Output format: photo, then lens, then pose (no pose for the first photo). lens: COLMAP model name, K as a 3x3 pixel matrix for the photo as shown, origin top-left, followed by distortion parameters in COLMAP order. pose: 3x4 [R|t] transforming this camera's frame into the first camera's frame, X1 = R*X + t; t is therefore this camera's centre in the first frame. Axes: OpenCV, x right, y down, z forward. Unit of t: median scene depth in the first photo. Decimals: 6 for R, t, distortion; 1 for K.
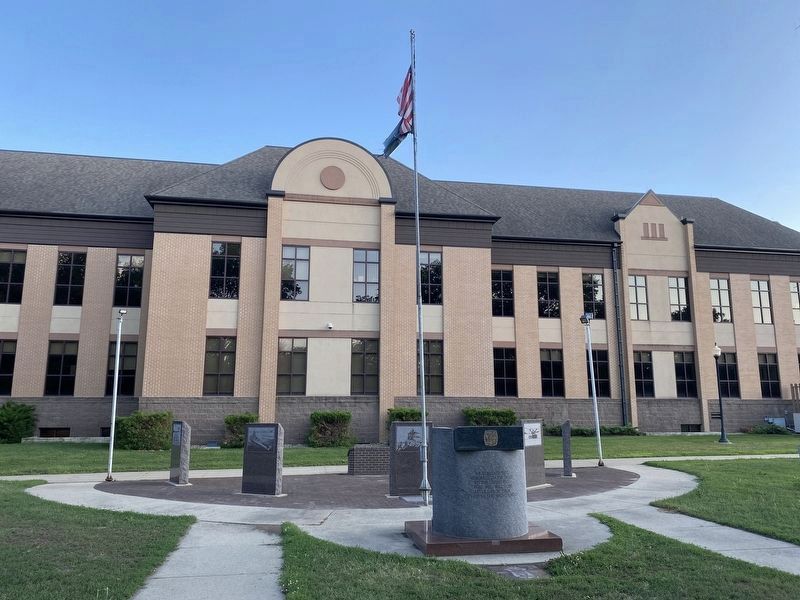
lens RADIAL K [[624.4, 0, 400.0], [0, 624.4, 300.0], [0, 0, 1]] dist [0.033848, -0.051449]
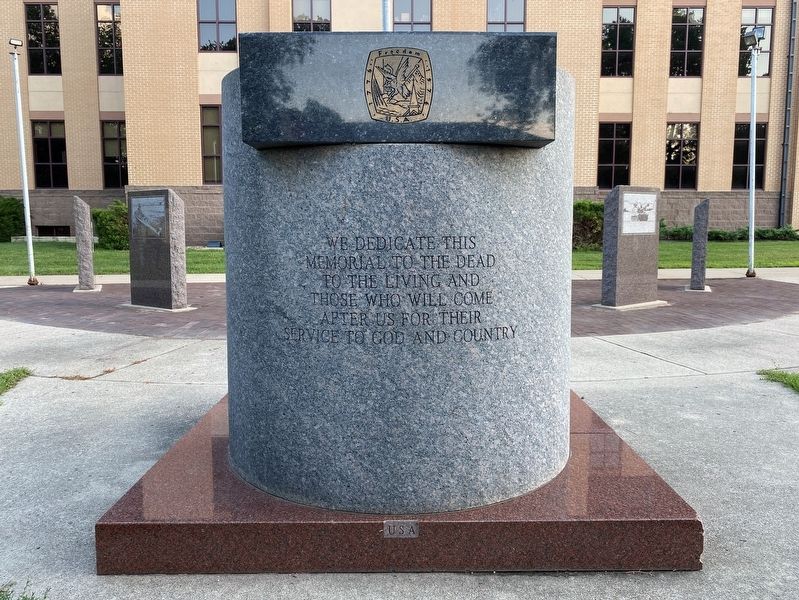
lens RADIAL K [[623.6, 0, 399.5], [0, 623.6, 300.0], [0, 0, 1]] dist [0.033848, -0.051449]
pose [[0.984727, 0.020739, -0.172864, 0.062744], [0.029027, 0.959427, 0.280459, 0.078736], [0.171666, -0.281194, 0.944172, 0.263918]]
